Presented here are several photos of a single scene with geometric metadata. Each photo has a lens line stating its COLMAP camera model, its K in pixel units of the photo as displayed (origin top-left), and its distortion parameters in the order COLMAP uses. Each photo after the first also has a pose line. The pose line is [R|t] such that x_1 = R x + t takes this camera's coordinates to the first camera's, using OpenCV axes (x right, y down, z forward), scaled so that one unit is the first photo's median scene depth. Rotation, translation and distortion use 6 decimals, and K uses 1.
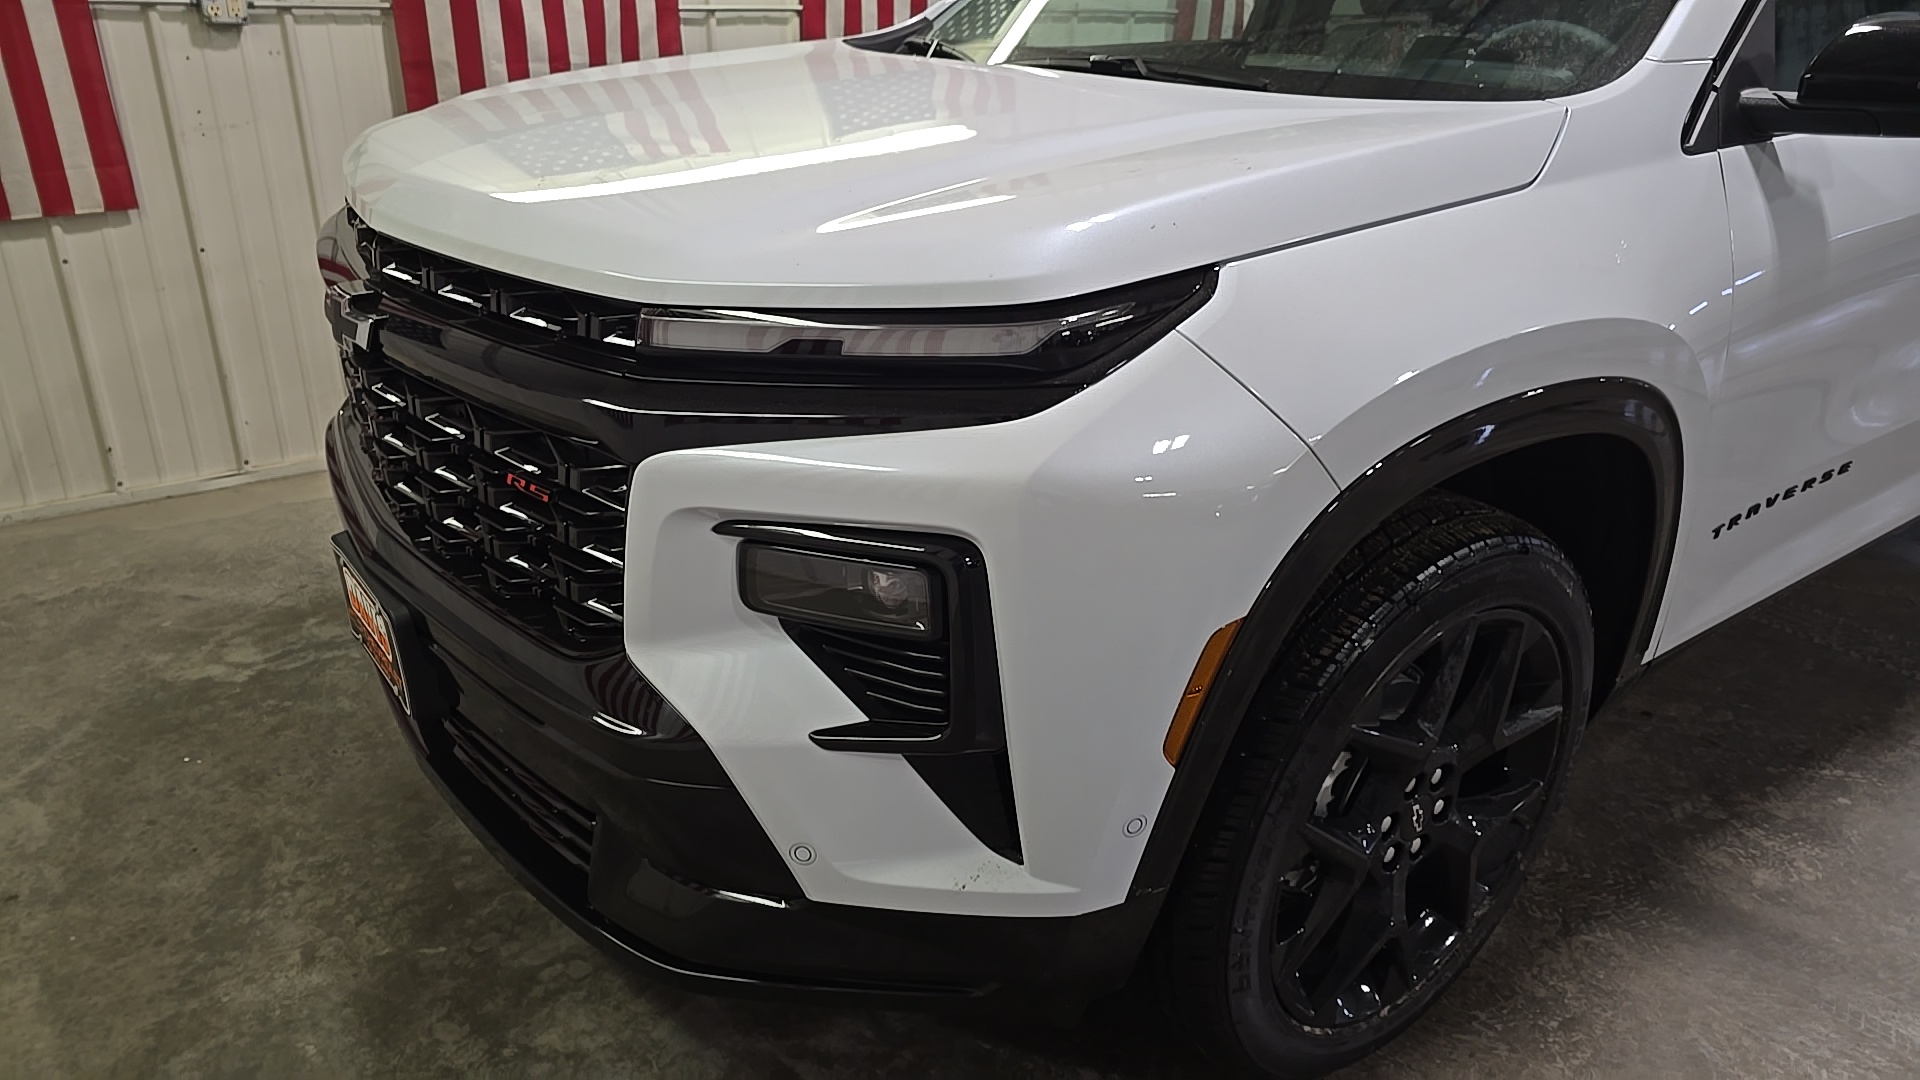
lens RADIAL K [[1275.7, 0, 965.5], [0, 1275.7, 544.8], [0, 0, 1]] dist [0.058297, -0.057853]
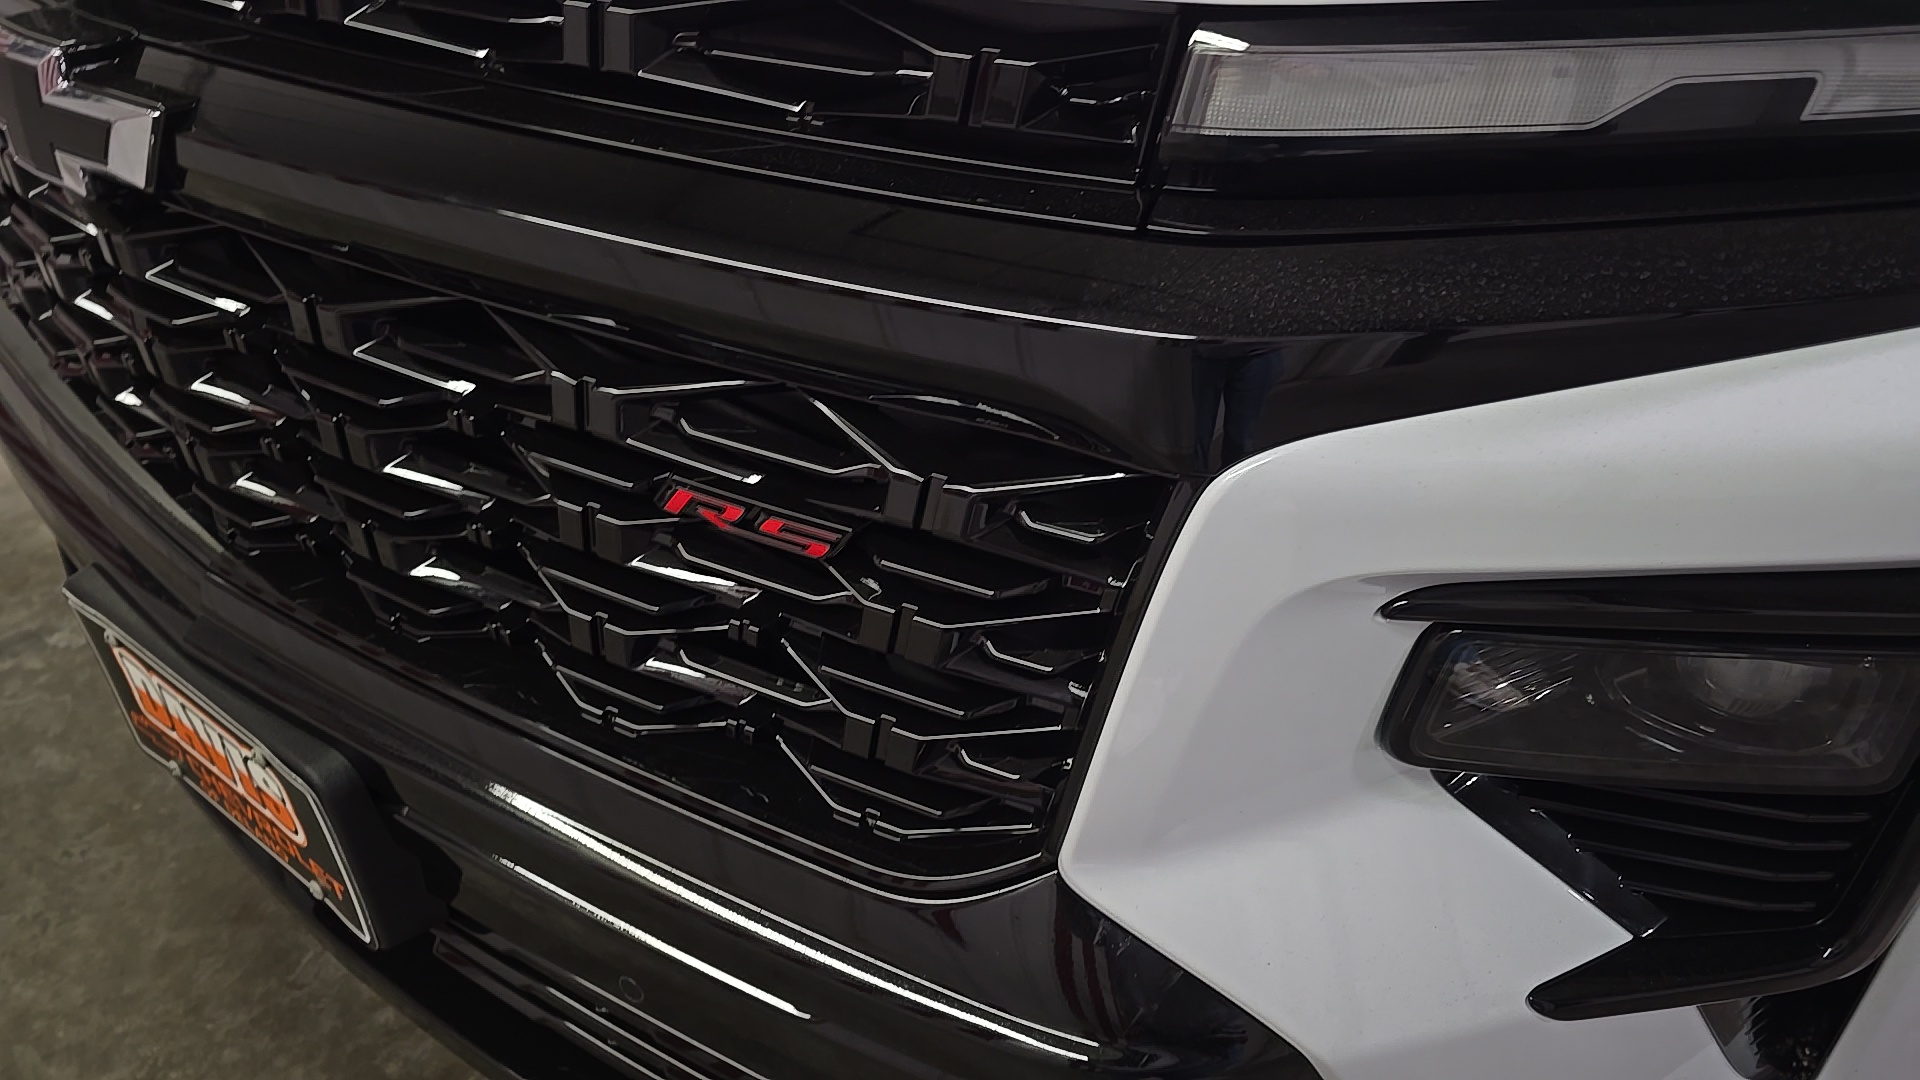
lens RADIAL K [[1275.7, 0, 965.5], [0, 1275.7, 544.8], [0, 0, 1]] dist [0.058297, -0.057853]
pose [[0.958769, -0.145259, 0.244257, -0.240817], [0.094293, 0.973411, 0.208759, -0.074616], [-0.268087, -0.177120, 0.946973, 0.385582]]
